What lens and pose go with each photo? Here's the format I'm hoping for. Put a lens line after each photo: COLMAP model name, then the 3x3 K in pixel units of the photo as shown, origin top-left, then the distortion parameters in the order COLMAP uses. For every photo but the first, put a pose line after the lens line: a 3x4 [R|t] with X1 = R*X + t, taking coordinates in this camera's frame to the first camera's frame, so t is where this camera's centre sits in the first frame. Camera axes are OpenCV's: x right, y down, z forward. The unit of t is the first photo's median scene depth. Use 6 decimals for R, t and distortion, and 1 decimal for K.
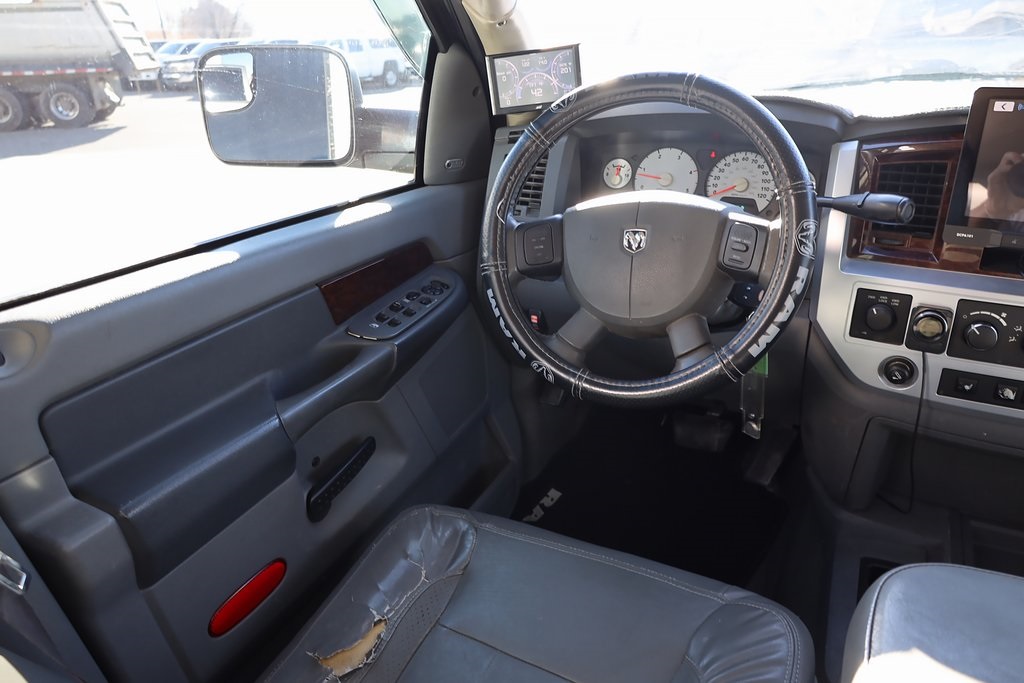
lens RADIAL K [[702.6, 0, 507.8], [0, 702.6, 347.0], [0, 0, 1]] dist [-0.021311, 0.004360]
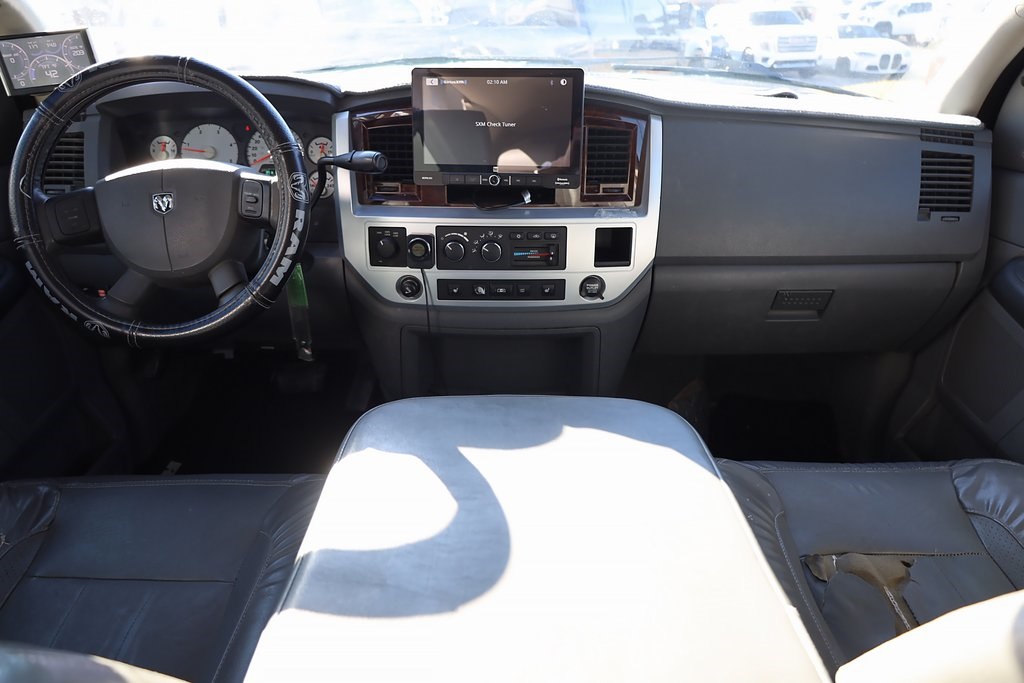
lens RADIAL K [[706.3, 0, 512.2], [0, 706.3, 343.5], [0, 0, 1]] dist [-0.003834, -0.003717]
pose [[0.878152, -0.168879, 0.447580, 0.120250], [0.162710, 0.985275, 0.052523, 0.102328], [-0.449860, 0.026703, 0.892700, -0.268813]]
